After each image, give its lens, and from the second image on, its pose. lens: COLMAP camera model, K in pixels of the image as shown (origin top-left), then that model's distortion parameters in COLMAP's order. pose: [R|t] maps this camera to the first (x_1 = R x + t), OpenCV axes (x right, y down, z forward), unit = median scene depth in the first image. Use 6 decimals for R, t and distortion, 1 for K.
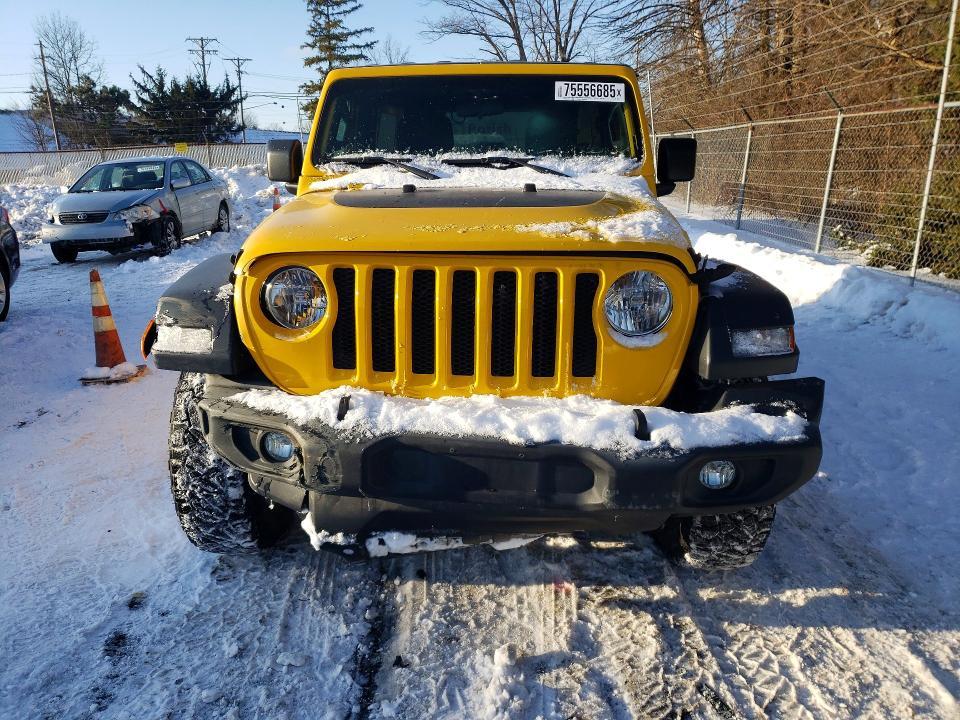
lens RADIAL K [[736.1, 0, 480.0], [0, 736.1, 360.0], [0, 0, 1]] dist [0.034701, 0.001453]
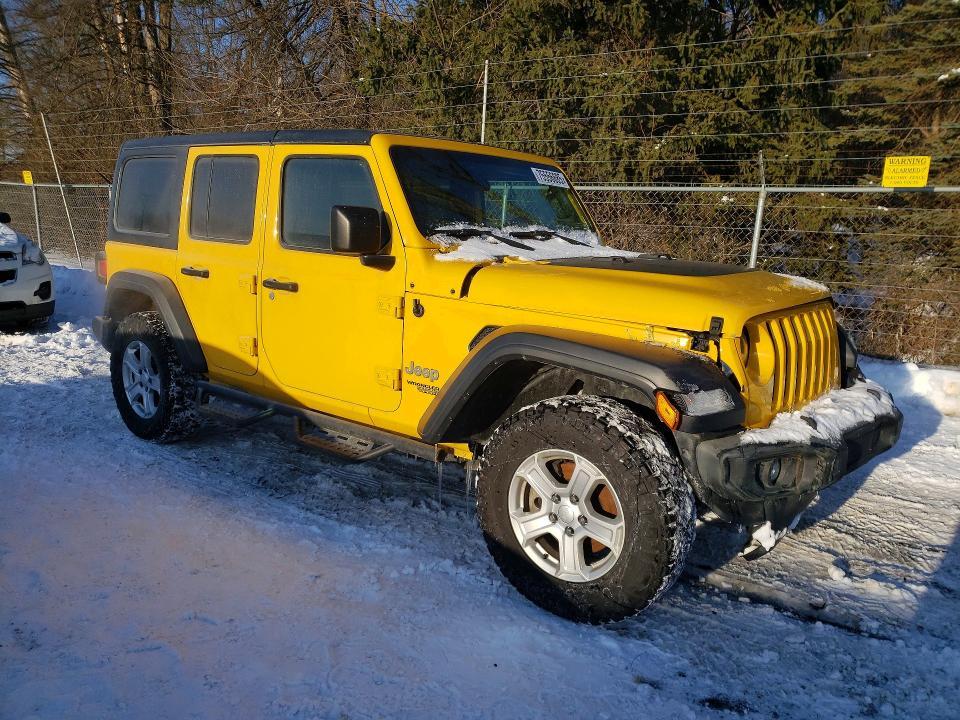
lens RADIAL K [[746.3, 0, 480.0], [0, 746.3, 360.0], [0, 0, 1]] dist [0.073353, -0.085536]
pose [[0.583415, -0.132123, 0.801355, -0.920965], [0.169759, 0.984723, 0.038765, -0.123800], [-0.794235, 0.113421, 0.596931, 0.358468]]
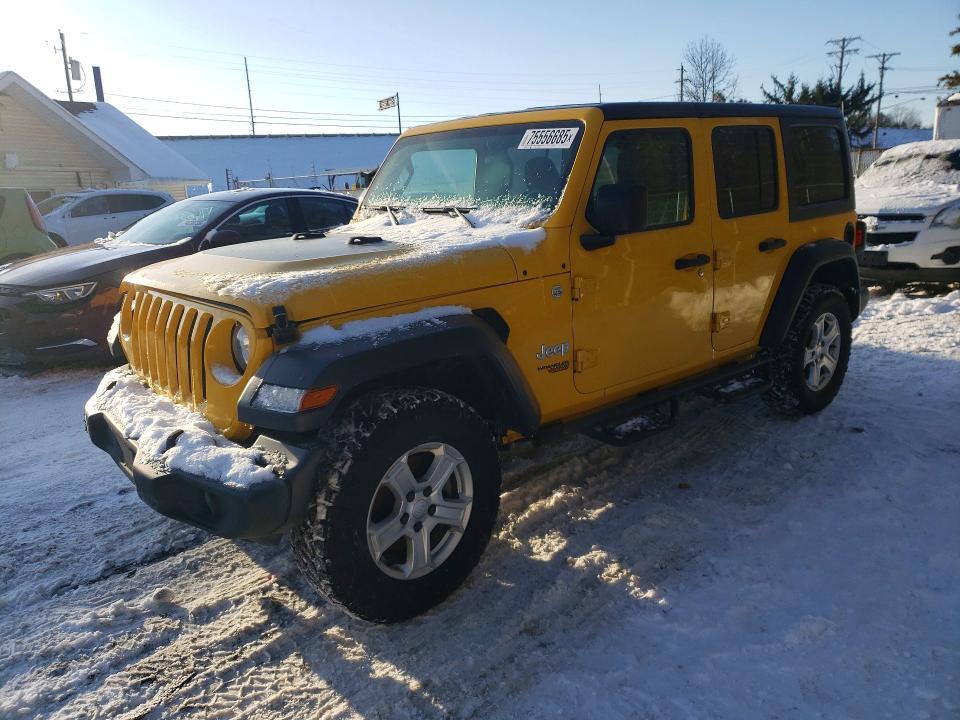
lens RADIAL K [[746.3, 0, 480.0], [0, 746.3, 360.0], [0, 0, 1]] dist [0.073353, -0.085536]
pose [[0.697995, 0.153410, -0.699478, 0.786244], [-0.160713, 0.985425, 0.055752, -0.109916], [0.697836, 0.073500, 0.712477, 0.239438]]
